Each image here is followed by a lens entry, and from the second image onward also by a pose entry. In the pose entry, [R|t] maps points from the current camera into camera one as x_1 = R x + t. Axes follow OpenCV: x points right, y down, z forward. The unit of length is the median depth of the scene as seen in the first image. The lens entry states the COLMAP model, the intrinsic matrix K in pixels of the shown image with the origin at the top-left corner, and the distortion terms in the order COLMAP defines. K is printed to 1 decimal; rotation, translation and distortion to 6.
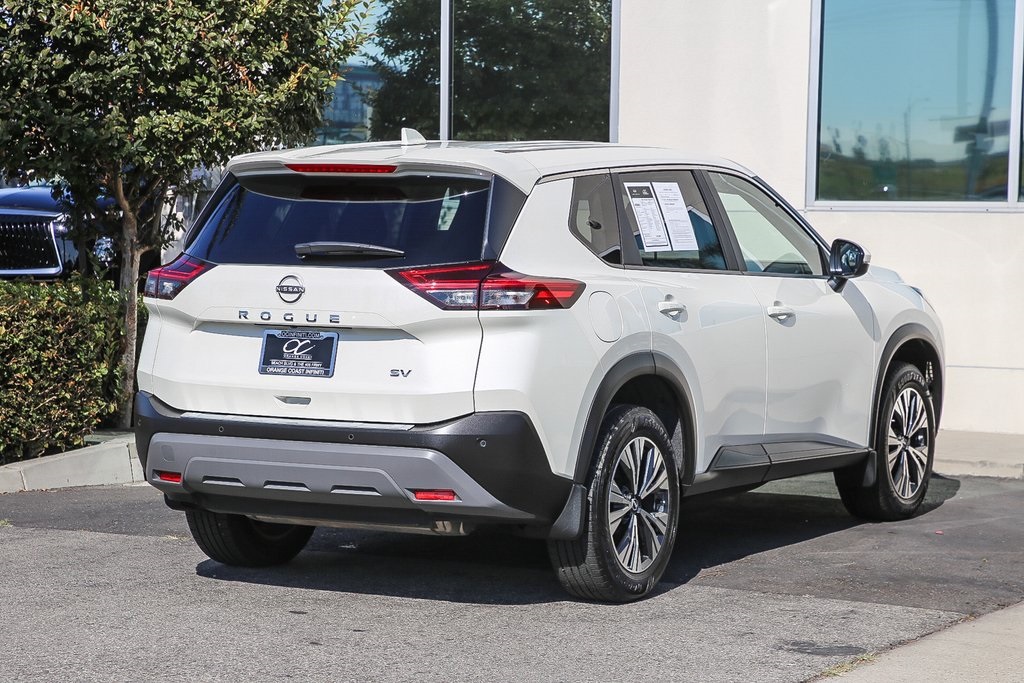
lens RADIAL K [[2788.5, 0, 512.7], [0, 2788.5, 334.5], [0, 0, 1]] dist [0.620728, 0.000000]
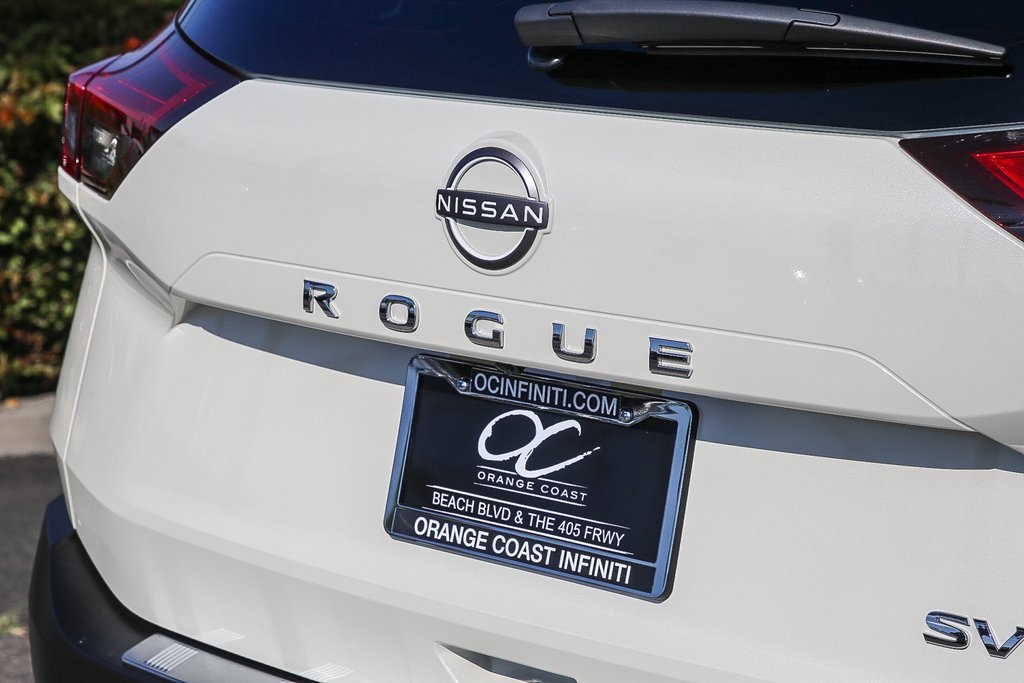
lens RADIAL K [[2885.4, 0, 507.0], [0, 2885.4, 335.0], [0, 0, 1]] dist [0.699540, 0.000000]
pose [[0.977545, 0.028536, -0.208785, -0.028149], [-0.000727, 0.991240, 0.132075, -0.036623], [0.210725, -0.128957, 0.969002, 0.760903]]
